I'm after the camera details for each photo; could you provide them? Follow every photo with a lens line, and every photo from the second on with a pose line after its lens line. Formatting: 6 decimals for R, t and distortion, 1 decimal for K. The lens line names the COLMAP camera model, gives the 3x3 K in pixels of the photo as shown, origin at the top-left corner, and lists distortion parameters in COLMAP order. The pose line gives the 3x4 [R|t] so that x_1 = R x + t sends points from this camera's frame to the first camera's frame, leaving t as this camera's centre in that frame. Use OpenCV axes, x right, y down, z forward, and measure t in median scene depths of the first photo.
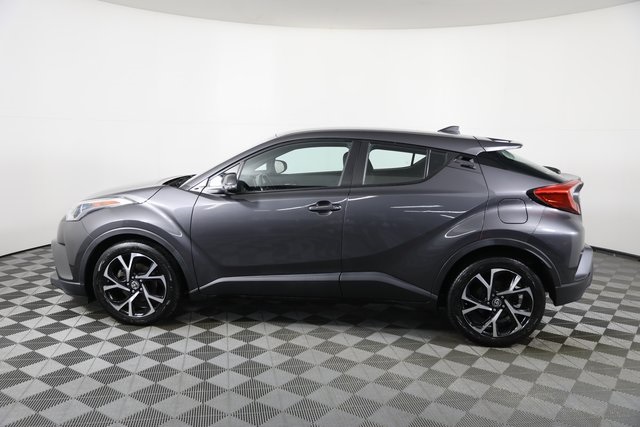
lens RADIAL K [[569.9, 0, 322.4], [0, 569.9, 210.6], [0, 0, 1]] dist [-0.029779, 0.003330]
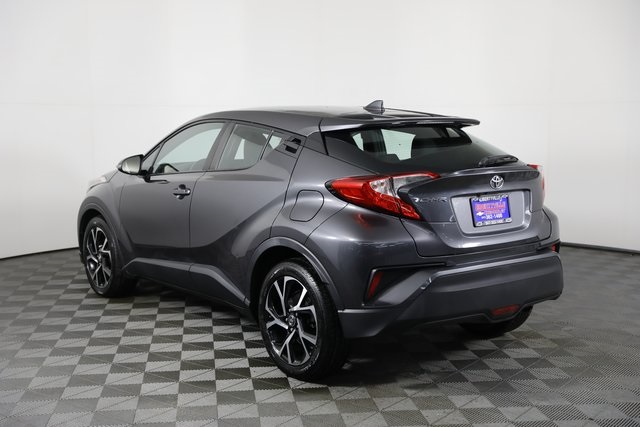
lens RADIAL K [[868.1, 0, 318.2], [0, 868.1, 214.8], [0, 0, 1]] dist [0.078550, 0.000000]
pose [[0.656255, 0.061068, -0.752064, 1.236032], [-0.088417, 0.996077, 0.003728, 0.007152], [0.749341, 0.064049, 0.659080, 0.215625]]
